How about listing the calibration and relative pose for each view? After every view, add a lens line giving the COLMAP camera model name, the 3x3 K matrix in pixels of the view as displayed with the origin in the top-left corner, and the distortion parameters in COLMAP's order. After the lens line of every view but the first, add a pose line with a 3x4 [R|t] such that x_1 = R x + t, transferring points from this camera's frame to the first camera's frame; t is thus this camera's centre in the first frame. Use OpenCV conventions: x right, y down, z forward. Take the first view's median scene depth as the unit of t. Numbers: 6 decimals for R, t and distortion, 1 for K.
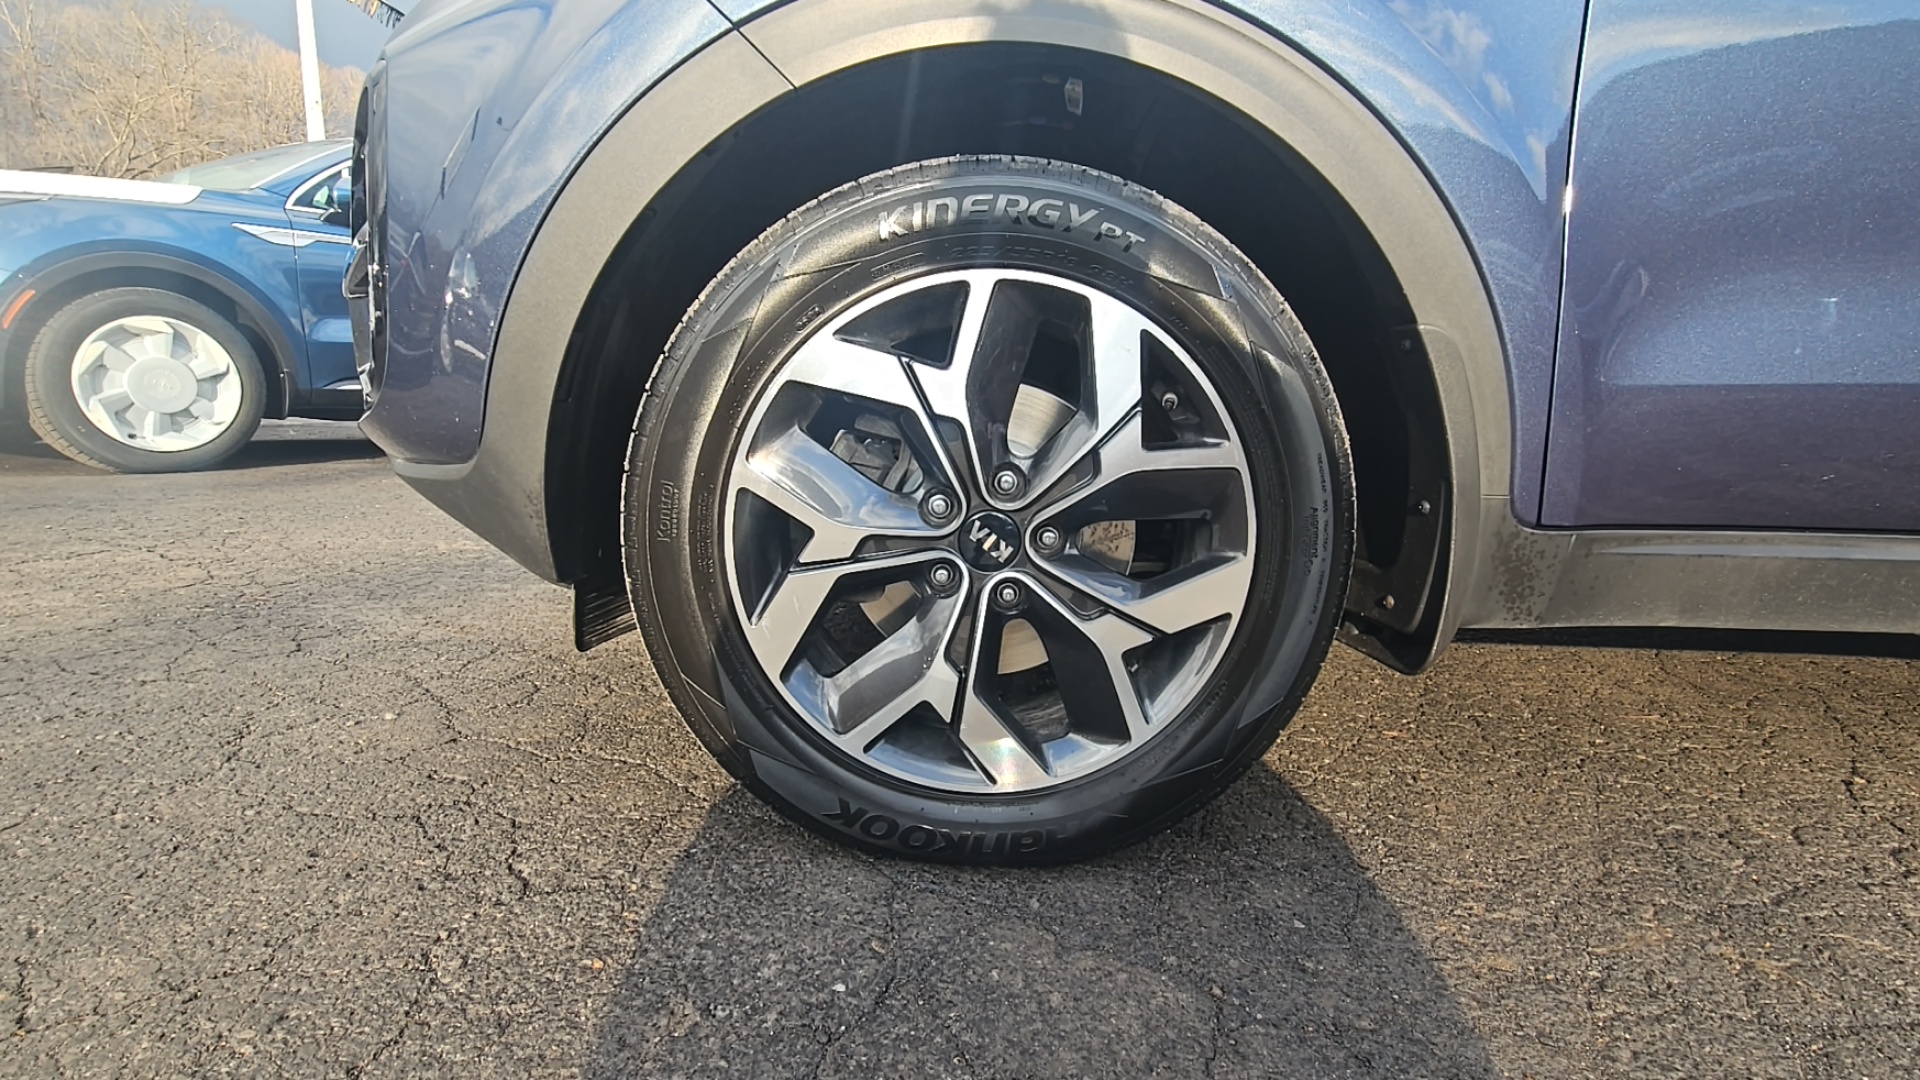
lens RADIAL K [[859.0, 0, 976.5], [0, 859.0, 530.8], [0, 0, 1]] dist [0.017393, -0.010912]
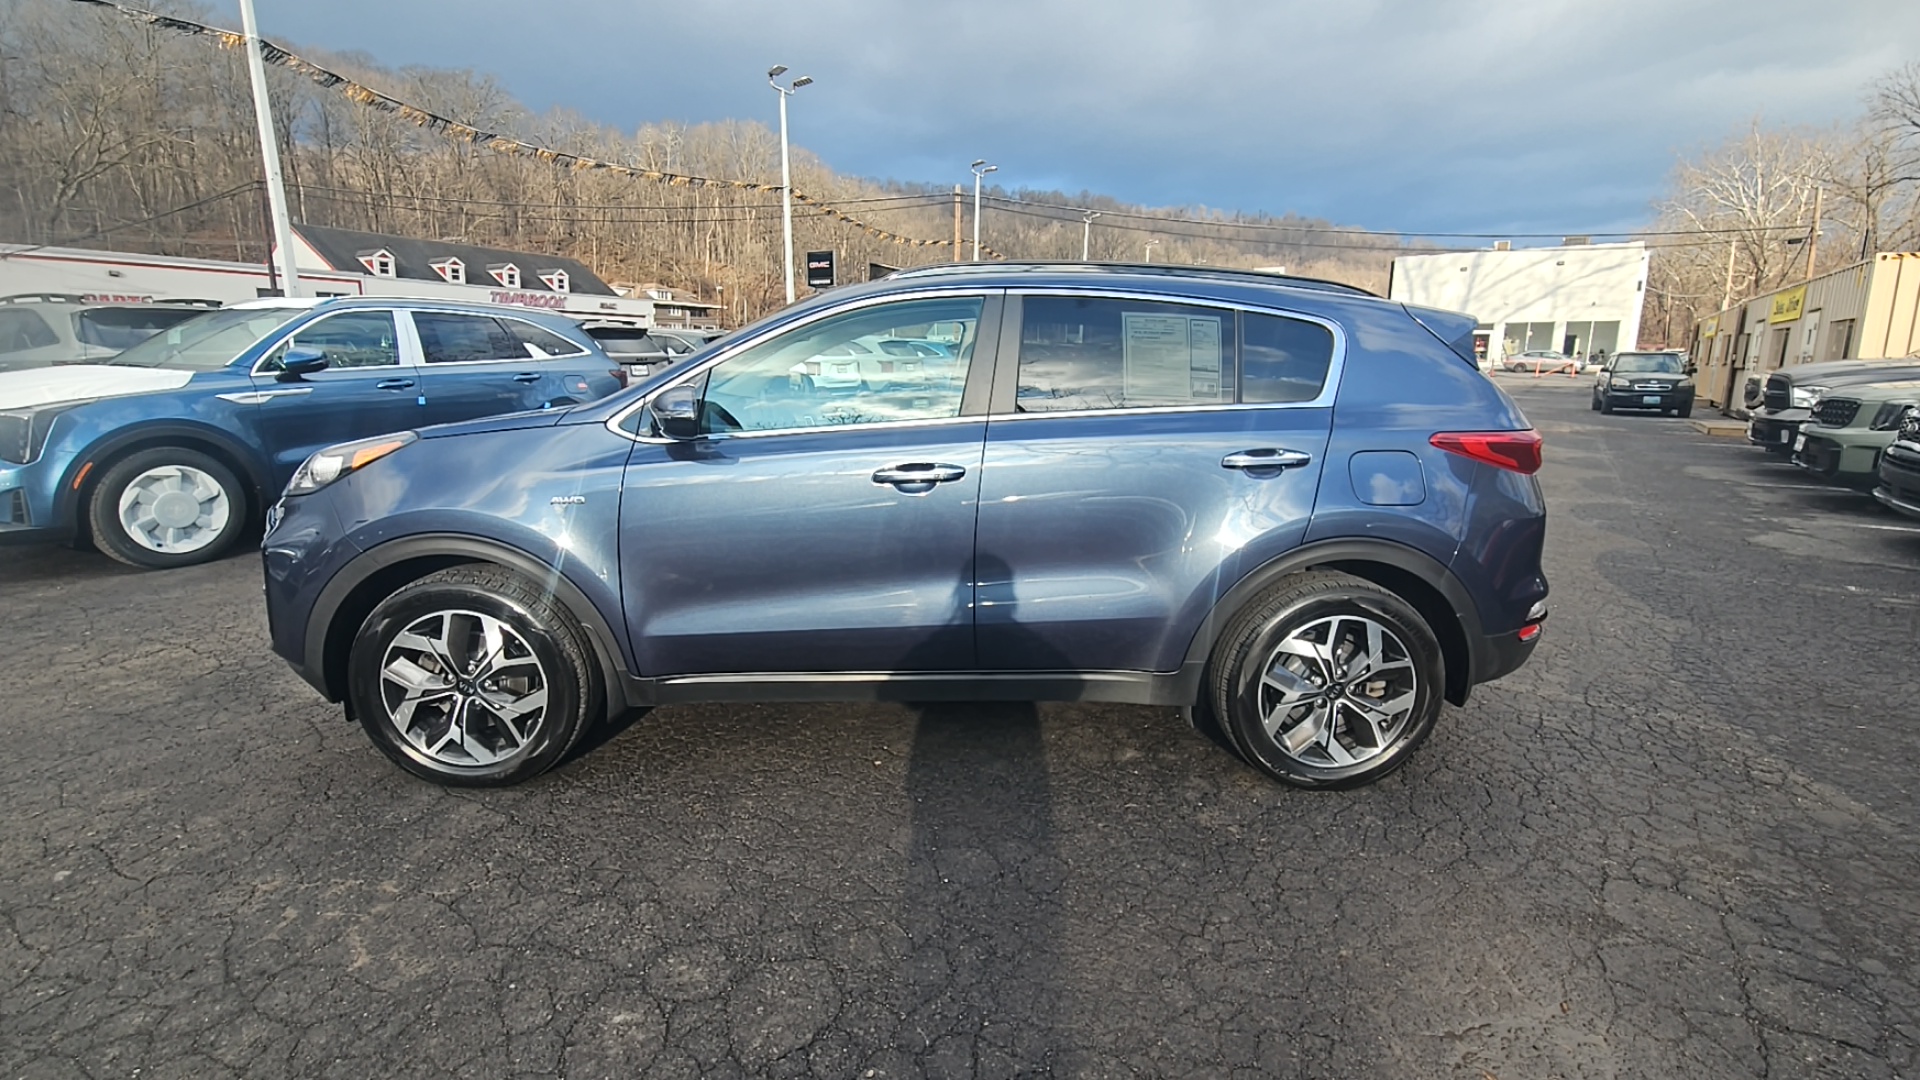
lens RADIAL K [[859.0, 0, 957.6], [0, 859.0, 529.2], [0, 0, 1]] dist [0.017393, -0.010912]
pose [[0.999378, -0.033927, -0.009574, 1.209243], [0.034273, 0.998667, 0.038587, -0.408180], [0.008252, -0.038891, 0.999209, -1.389929]]
